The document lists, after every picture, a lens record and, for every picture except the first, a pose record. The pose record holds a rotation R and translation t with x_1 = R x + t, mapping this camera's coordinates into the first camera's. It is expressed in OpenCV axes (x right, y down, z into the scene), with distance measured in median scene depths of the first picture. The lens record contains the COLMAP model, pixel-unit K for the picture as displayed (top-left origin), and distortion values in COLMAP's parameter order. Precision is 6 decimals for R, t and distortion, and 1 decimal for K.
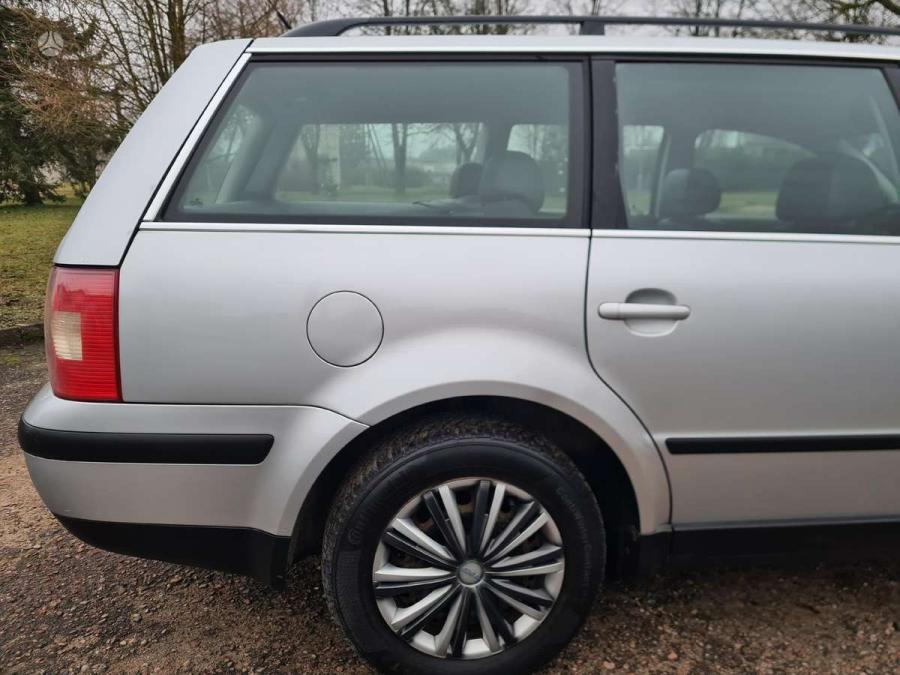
lens RADIAL K [[648.8, 0, 450.0], [0, 648.8, 337.5], [0, 0, 1]] dist [0.069127, -0.066679]
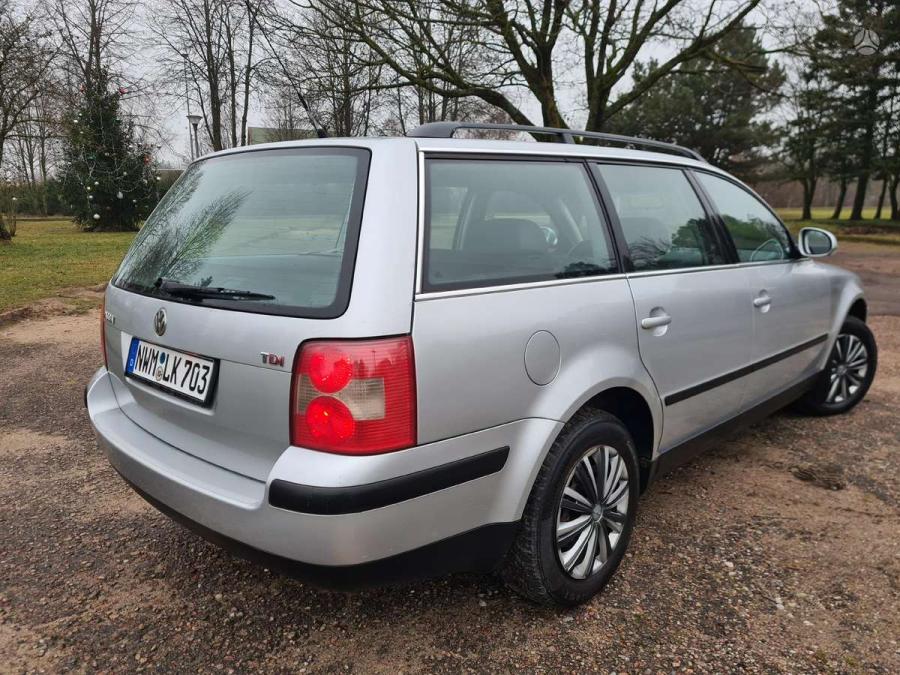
lens RADIAL K [[667.8, 0, 450.0], [0, 667.8, 337.5], [0, 0, 1]] dist [0.076582, -0.066077]
pose [[0.778475, -0.125608, 0.614980, -1.112447], [0.137865, 0.990064, 0.027701, -0.114747], [-0.612348, 0.063220, 0.788056, -0.007740]]
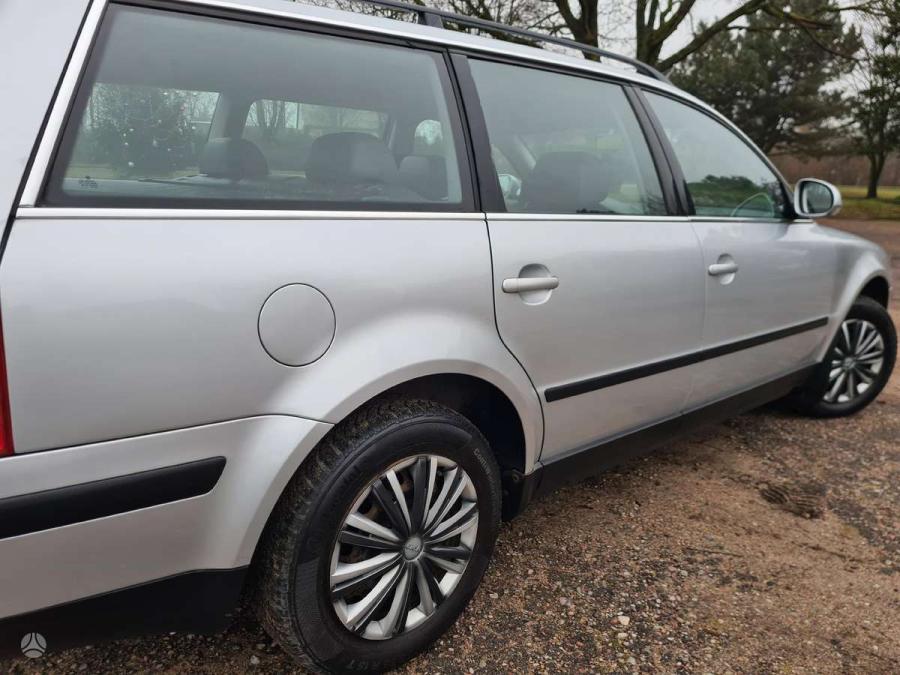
lens RADIAL K [[667.8, 0, 450.0], [0, 667.8, 337.5], [0, 0, 1]] dist [0.076582, -0.066077]
pose [[0.823128, -0.111230, 0.556856, -0.480714], [0.087138, 0.993755, 0.069694, -0.040054], [-0.561131, -0.008844, 0.827680, 0.091664]]
